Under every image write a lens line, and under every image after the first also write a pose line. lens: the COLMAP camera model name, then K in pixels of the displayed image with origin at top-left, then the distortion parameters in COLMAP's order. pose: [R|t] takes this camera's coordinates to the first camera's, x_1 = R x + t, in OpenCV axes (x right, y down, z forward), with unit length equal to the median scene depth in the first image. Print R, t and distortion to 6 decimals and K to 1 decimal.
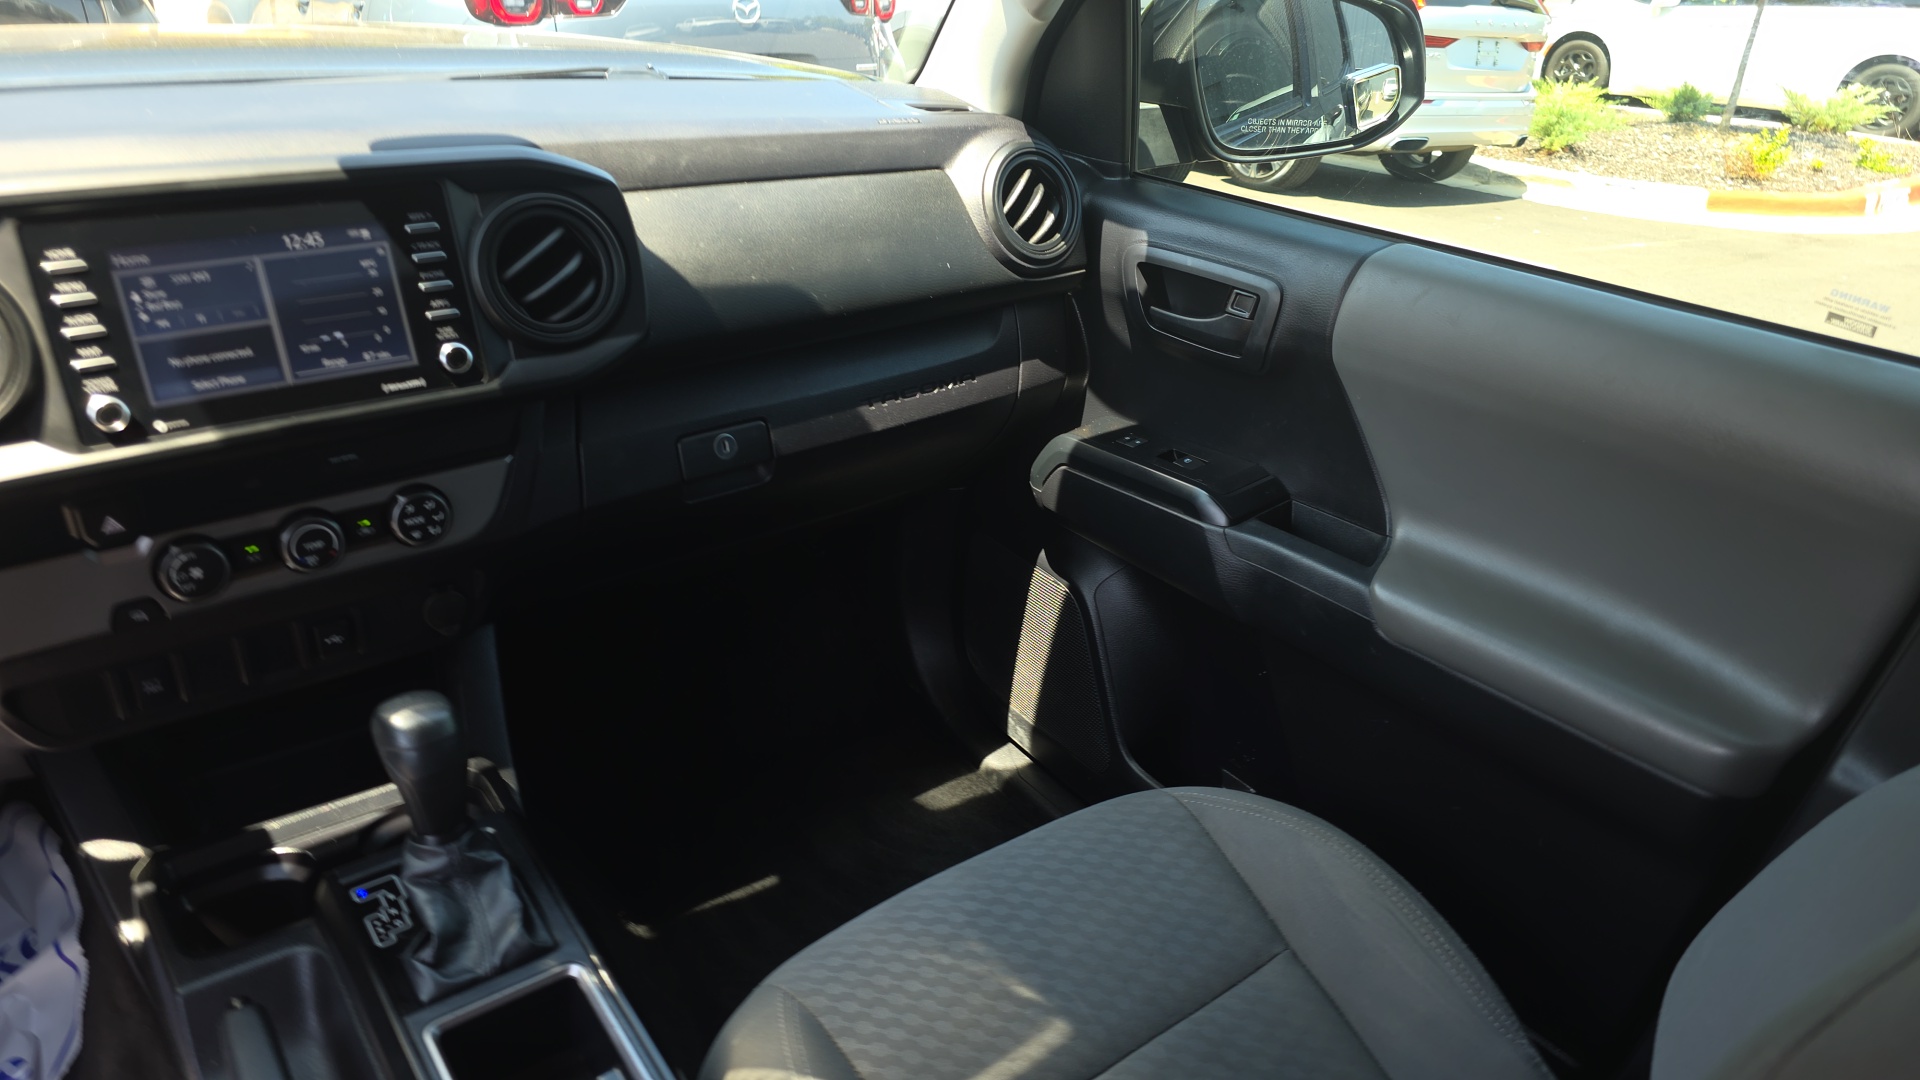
lens RADIAL K [[1297.3, 0, 973.3], [0, 1297.3, 553.4], [0, 0, 1]] dist [0.037245, -0.038249]
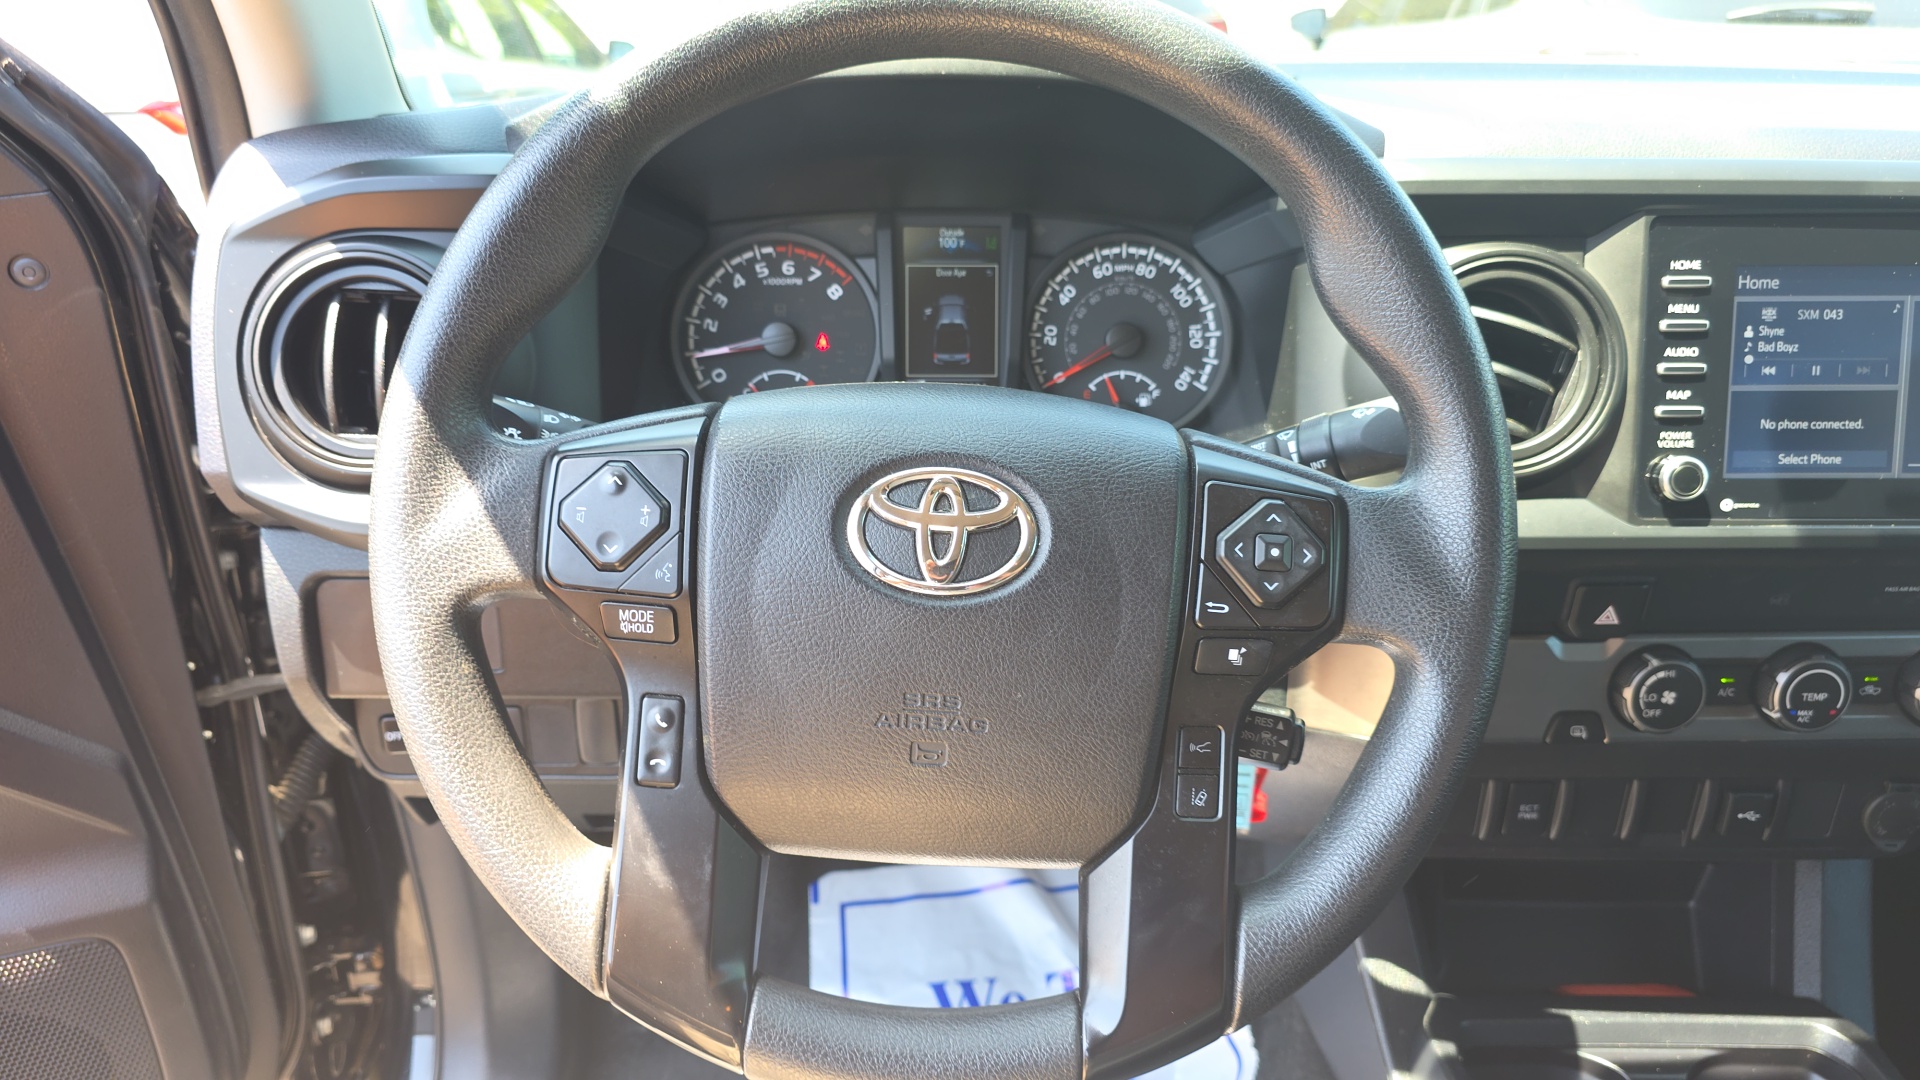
lens RADIAL K [[1330.7, 0, 944.6], [0, 1330.7, 544.2], [0, 0, 1]] dist [0.044707, -0.061373]
pose [[0.787604, 0.207158, -0.580315, -0.471942], [-0.247577, 0.968818, 0.009832, 0.023819], [0.564257, 0.135929, 0.814333, 0.121739]]
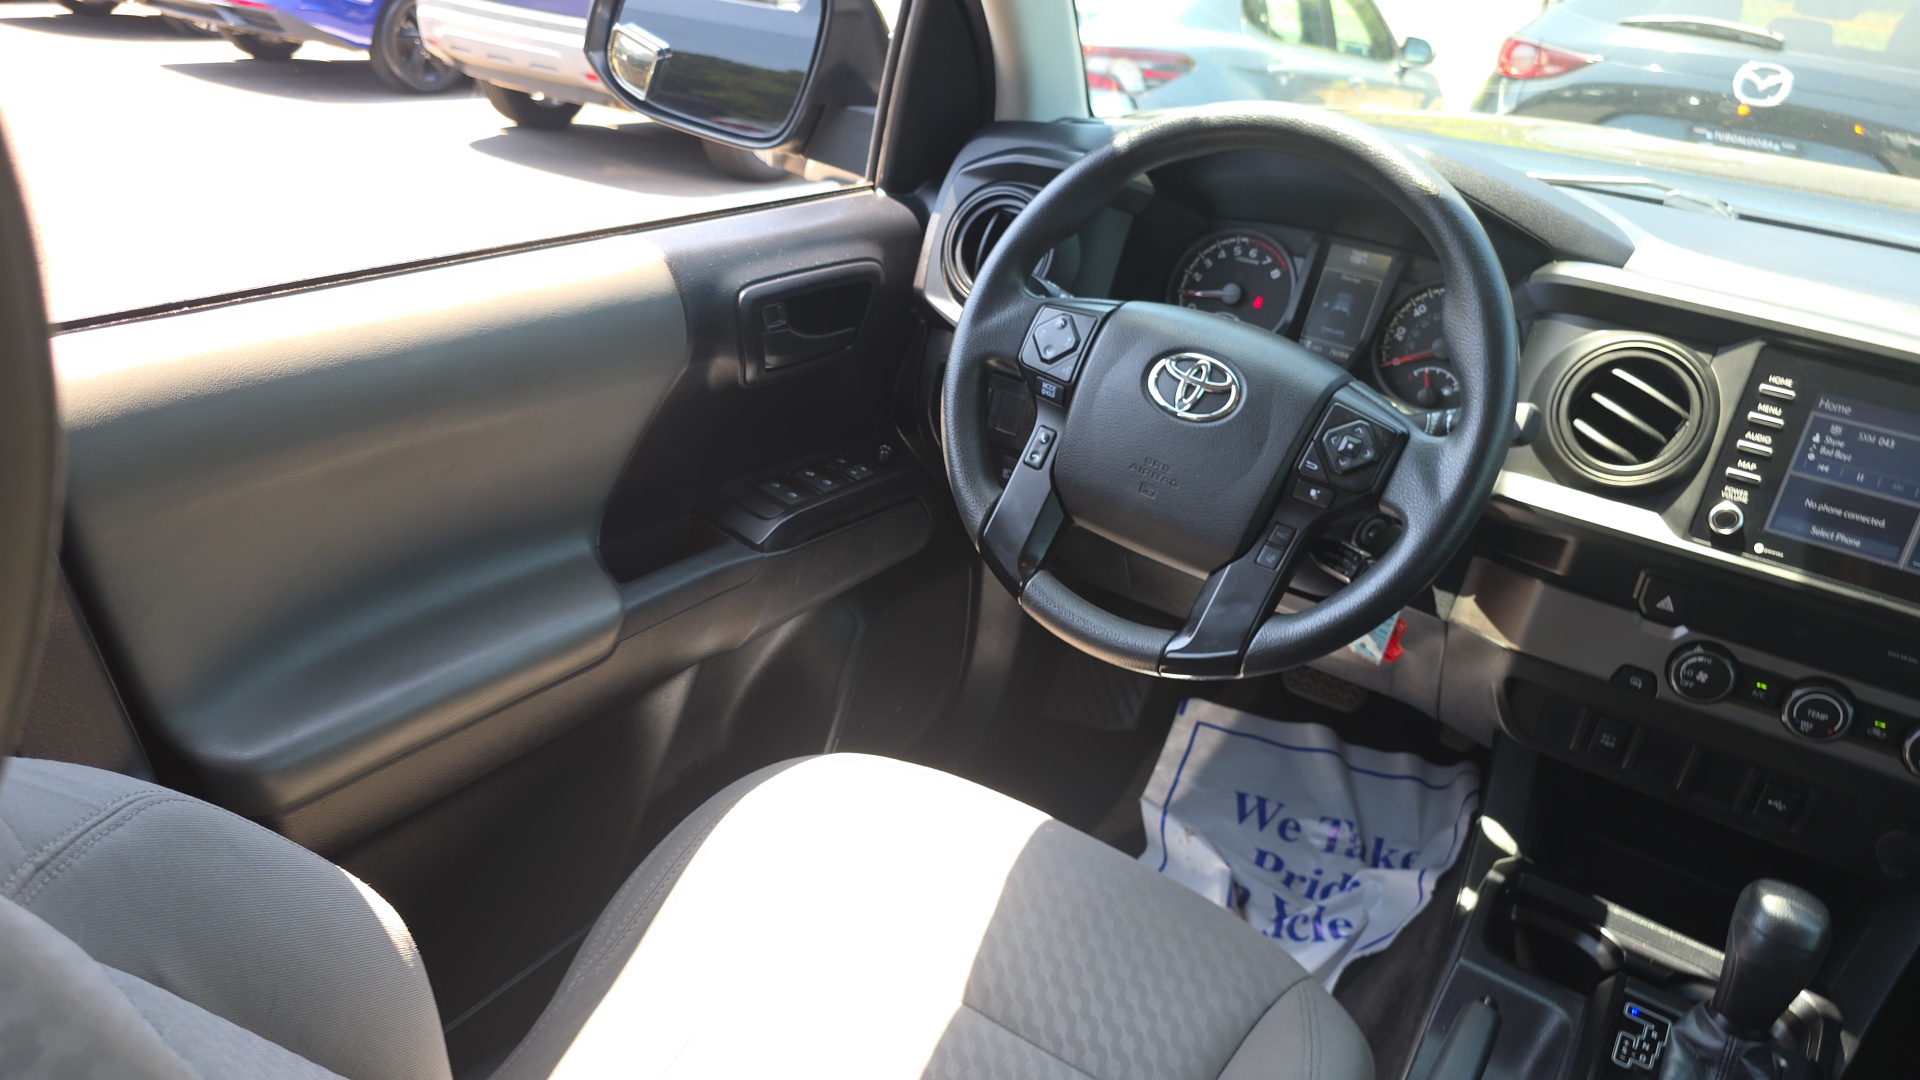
lens RADIAL K [[1300.5, 0, 958.8], [0, 1300.5, 559.9], [0, 0, 1]] dist [0.048401, -0.052846]
pose [[0.326964, 0.427017, -0.843061, 0.072925], [-0.503194, 0.833782, 0.227164, -0.002958], [0.799931, 0.349949, 0.487489, -0.047786]]
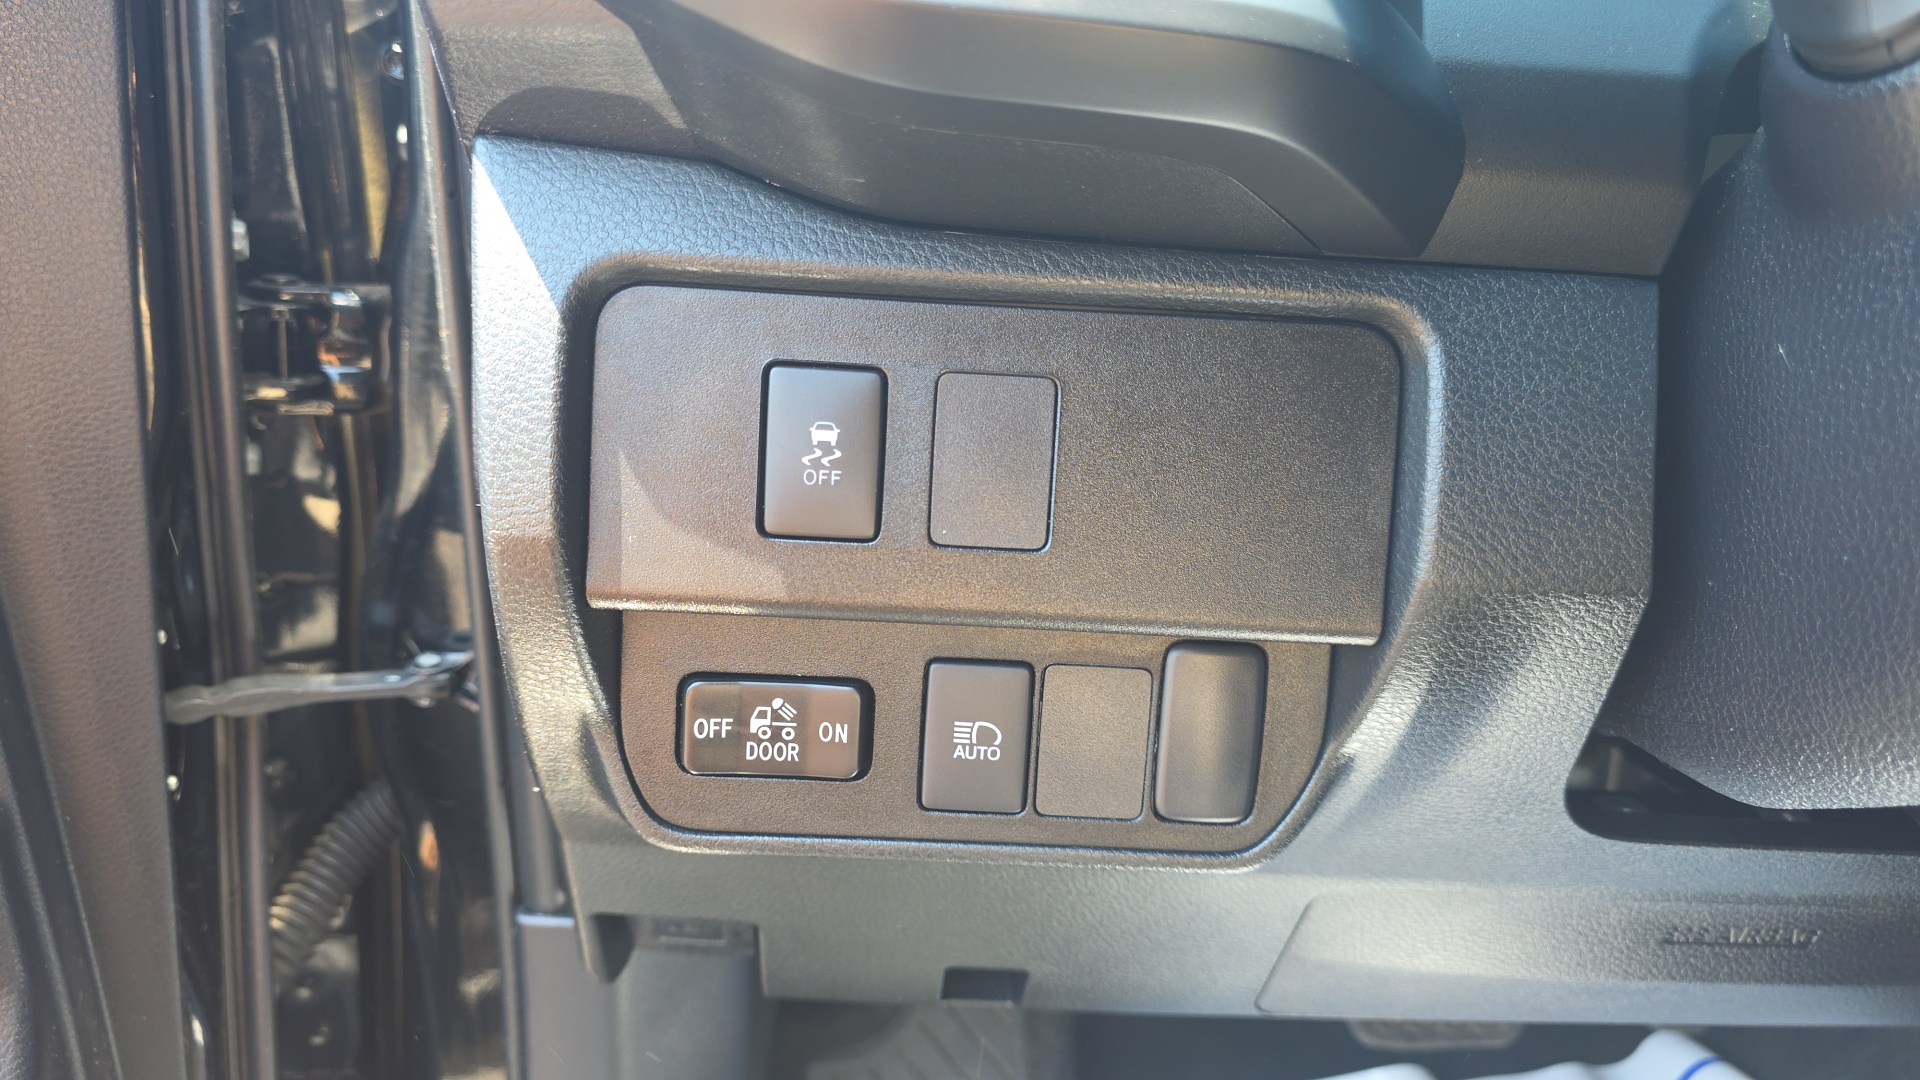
lens RADIAL K [[1330.7, 0, 944.6], [0, 1330.7, 544.2], [0, 0, 1]] dist [0.044707, -0.061373]
pose [[0.817572, 0.153728, -0.554927, -0.969157], [-0.282088, 0.947072, -0.153238, 0.225772], [0.501999, 0.281821, 0.817664, 0.362662]]
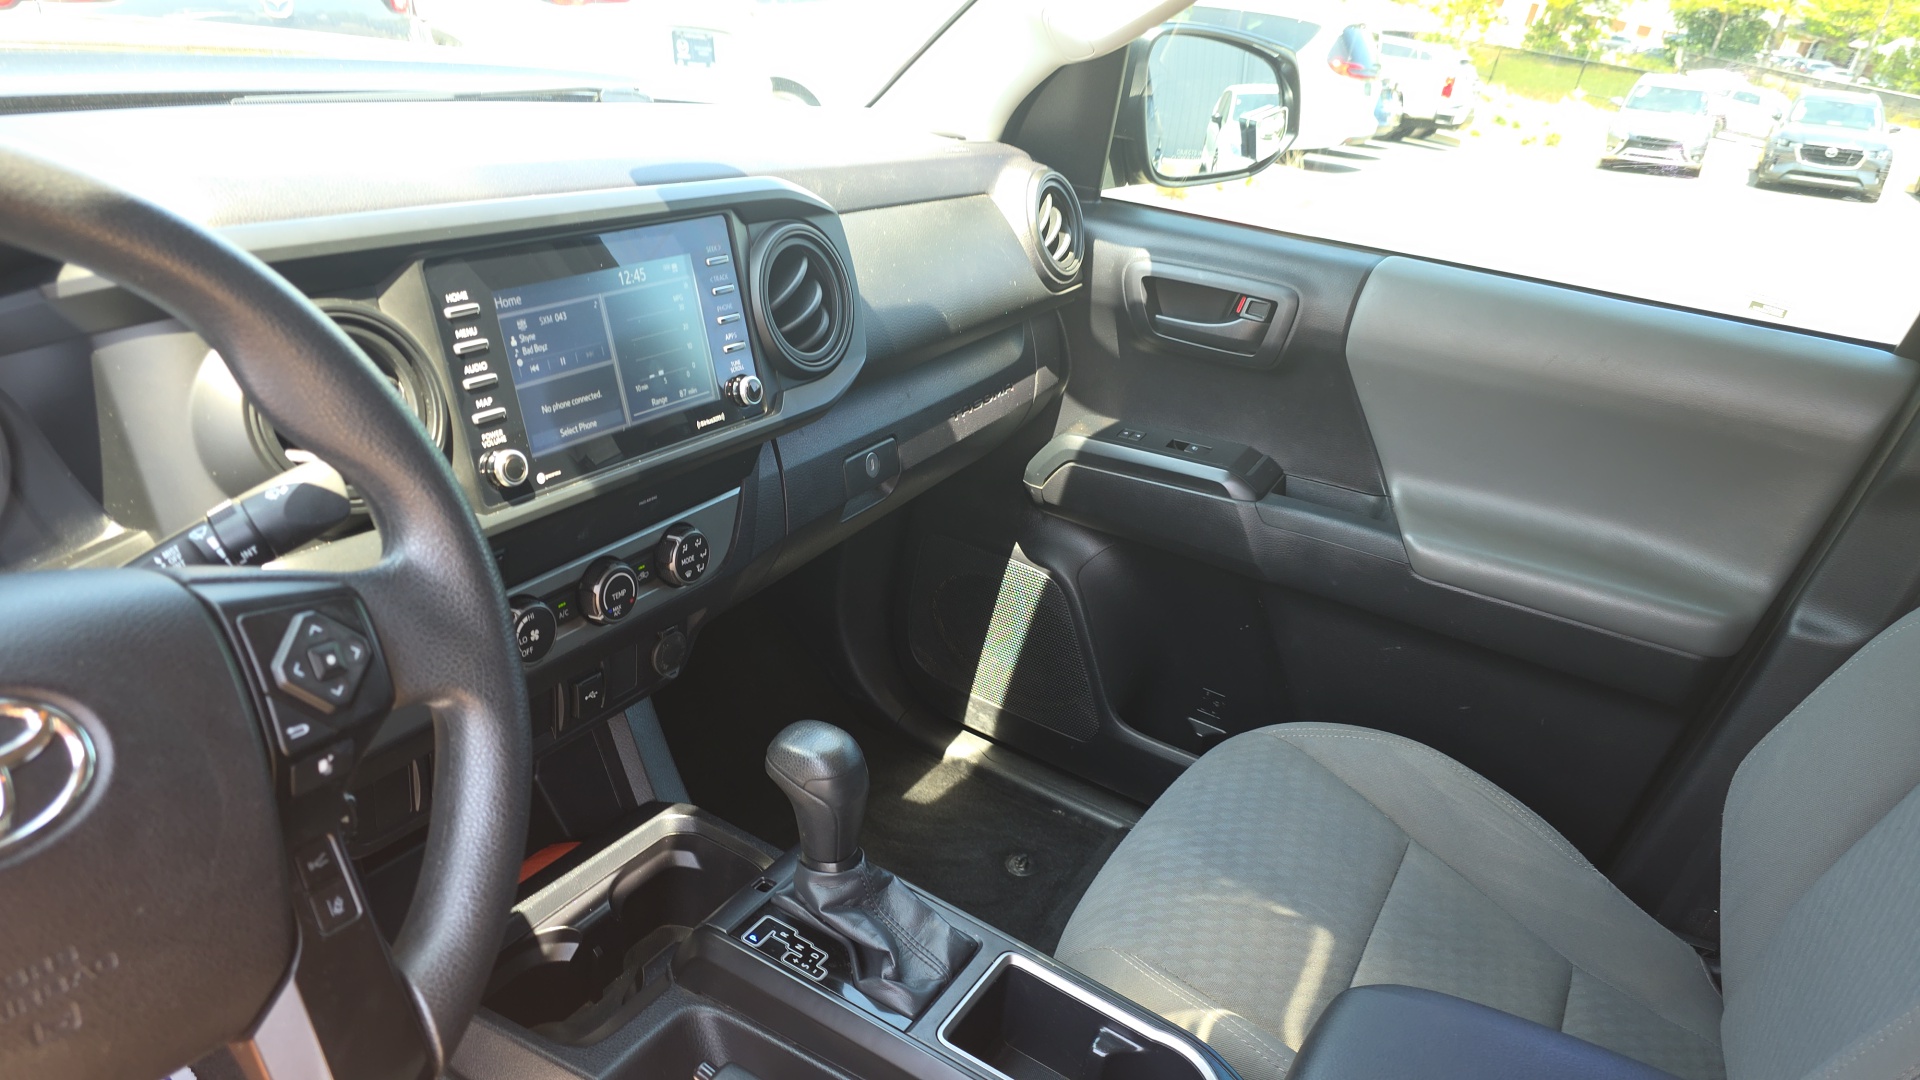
lens RADIAL K [[1297.3, 0, 973.3], [0, 1297.3, 553.4], [0, 0, 1]] dist [0.037245, -0.038249]
pose [[0.918799, -0.102977, 0.381056, -0.627483], [0.105499, 0.994316, 0.014325, -0.022221], [-0.380365, 0.027039, 0.924441, 0.022397]]
